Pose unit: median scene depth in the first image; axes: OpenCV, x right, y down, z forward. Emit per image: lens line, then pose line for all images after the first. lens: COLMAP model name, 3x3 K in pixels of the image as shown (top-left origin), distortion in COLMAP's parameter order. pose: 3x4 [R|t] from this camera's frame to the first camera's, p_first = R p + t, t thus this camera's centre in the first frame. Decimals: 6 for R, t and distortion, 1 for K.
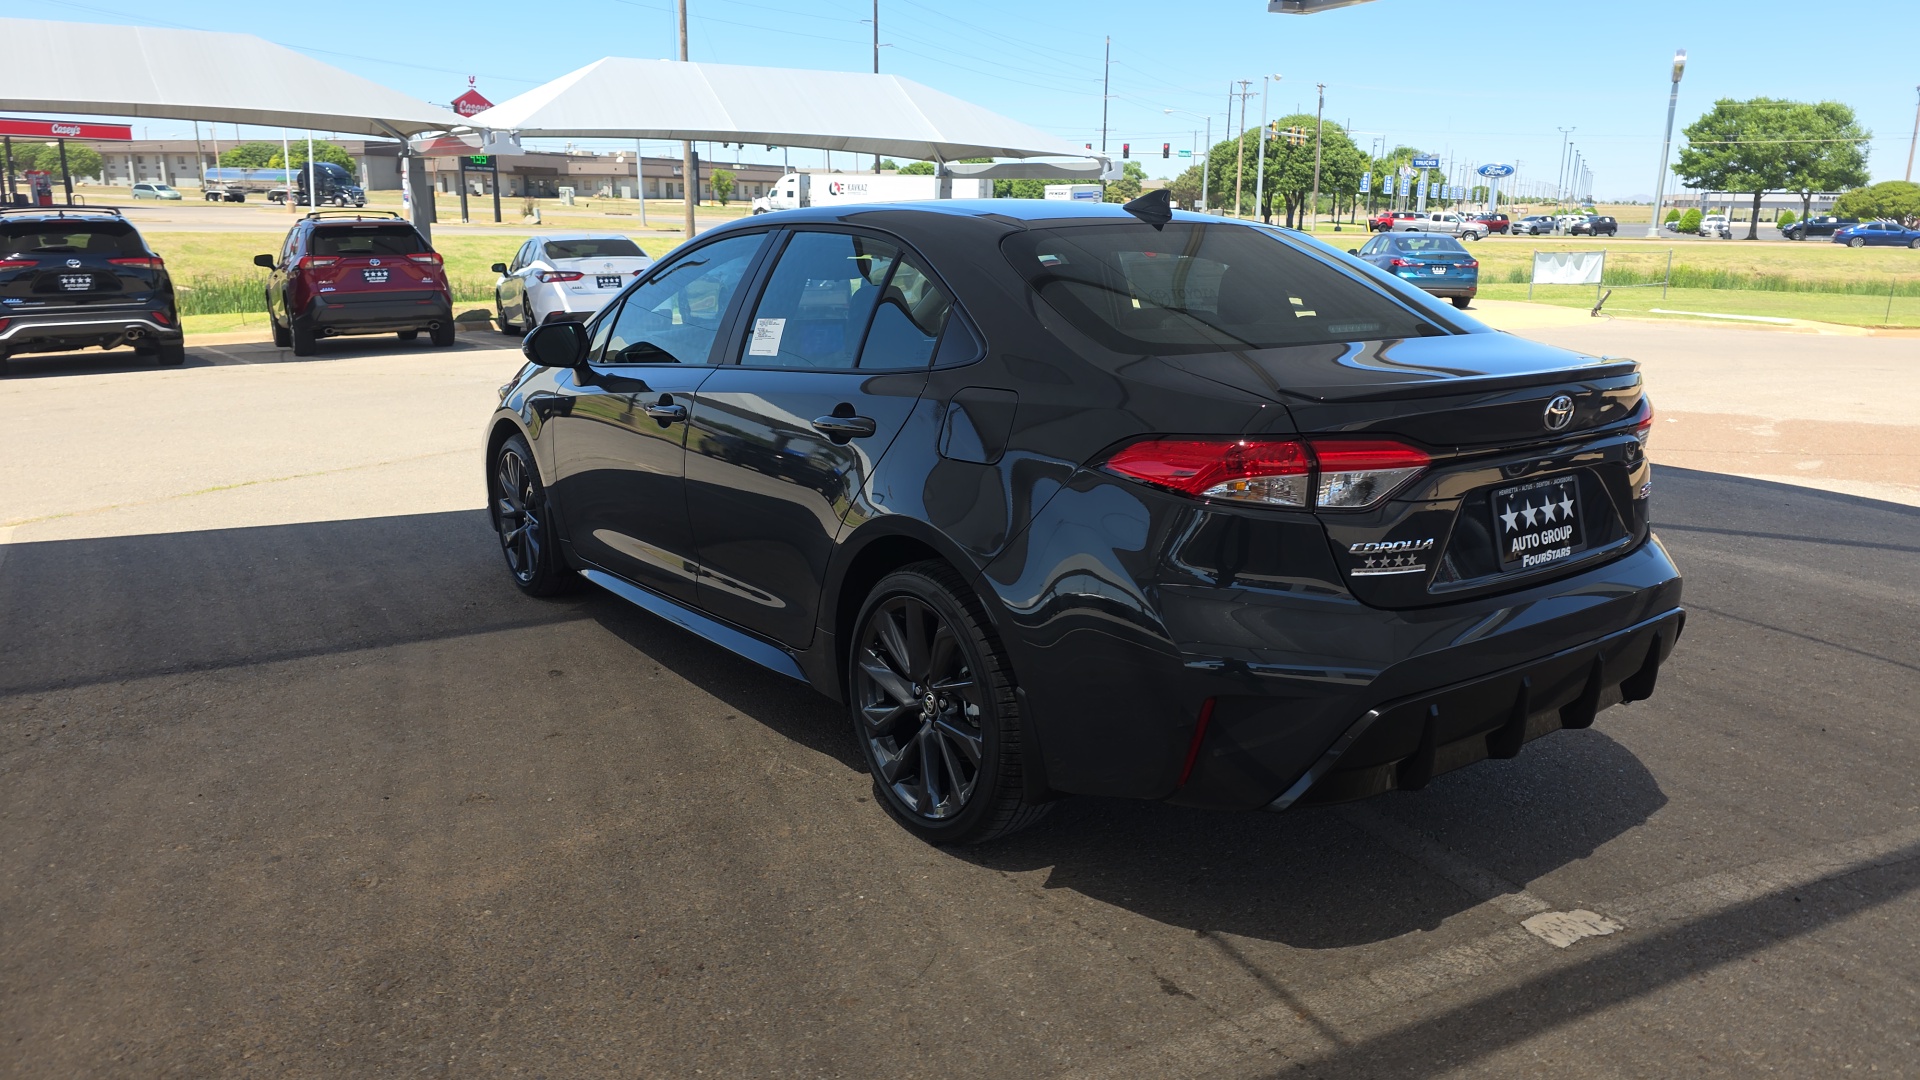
lens RADIAL K [[1293.8, 0, 990.4], [0, 1293.8, 529.7], [0, 0, 1]] dist [0.052433, -0.043898]
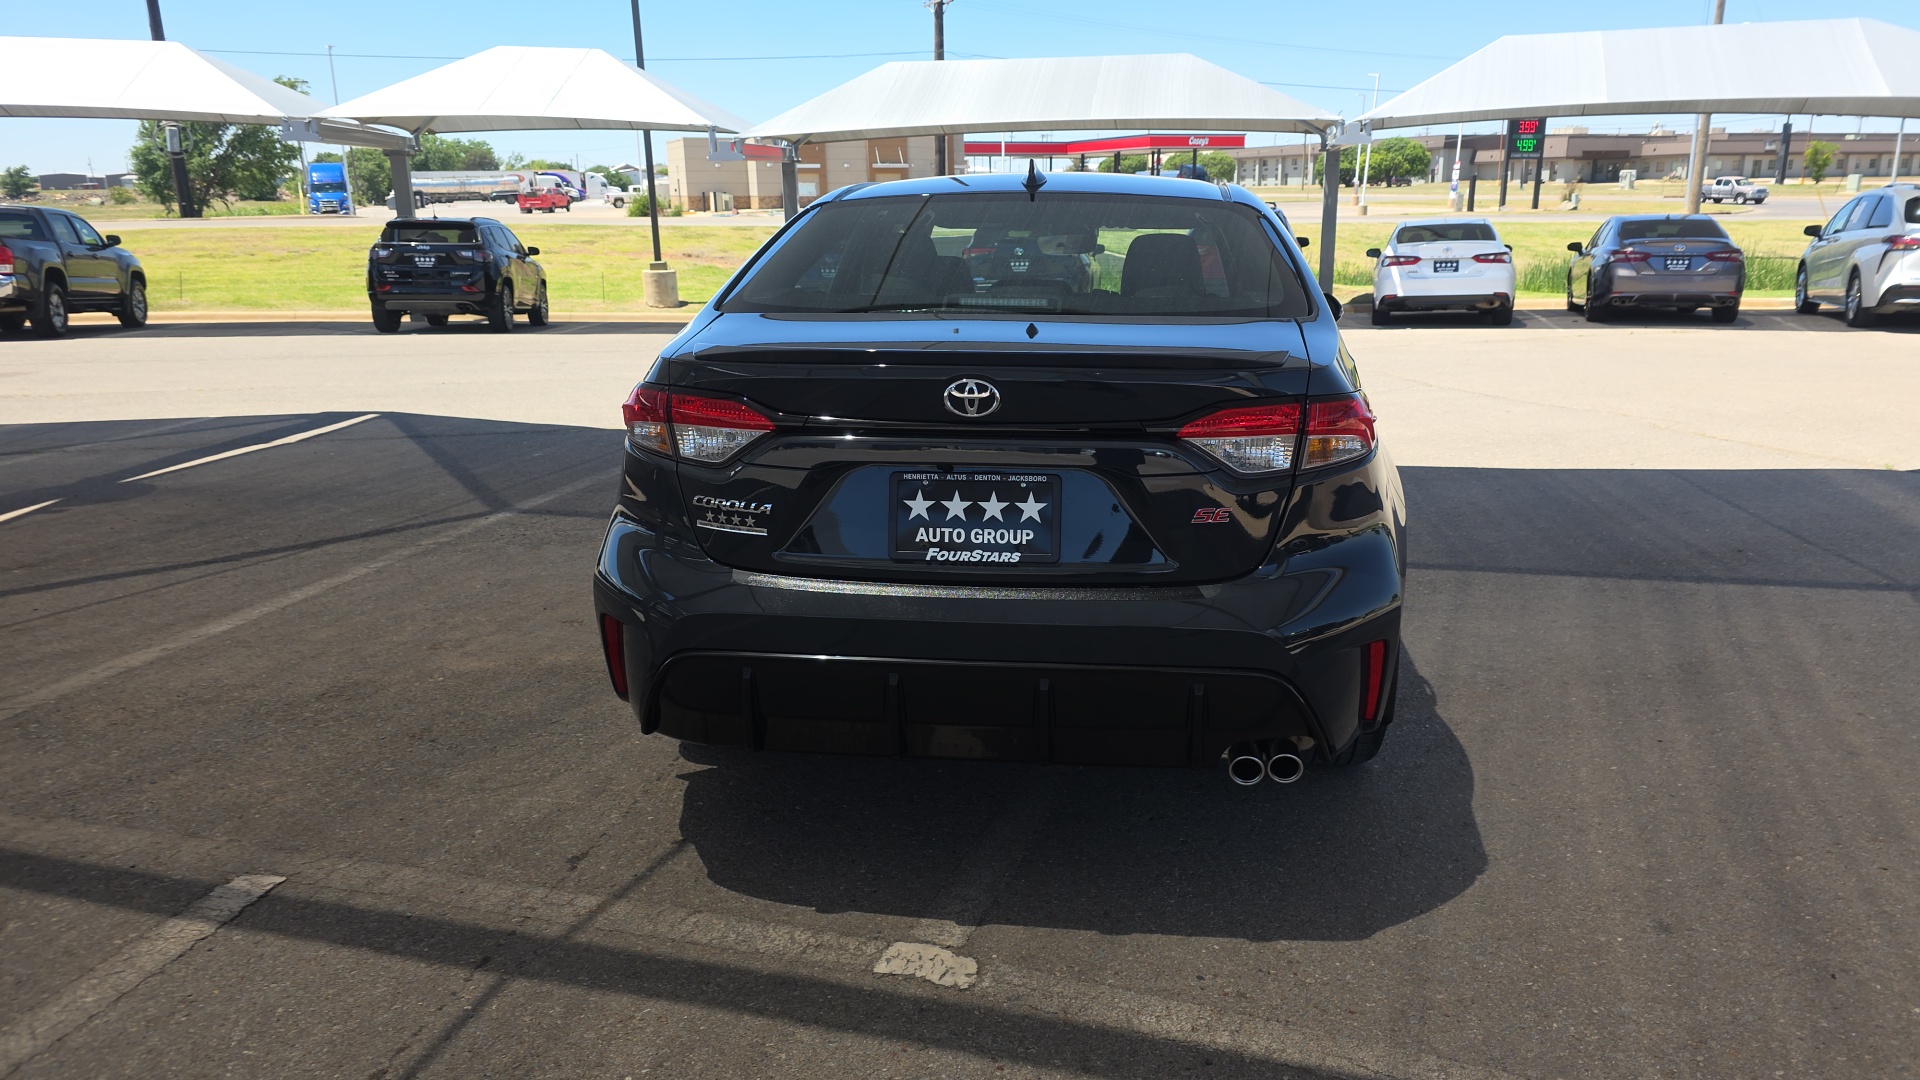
lens RADIAL K [[1293.8, 0, 1010.4], [0, 1293.8, 501.7], [0, 0, 1]] dist [0.052433, -0.043898]
pose [[0.721801, 0.138420, -0.678117, 1.011151], [-0.146194, 0.988181, 0.046099, -0.059927], [0.676483, 0.065863, 0.733507, 0.345813]]
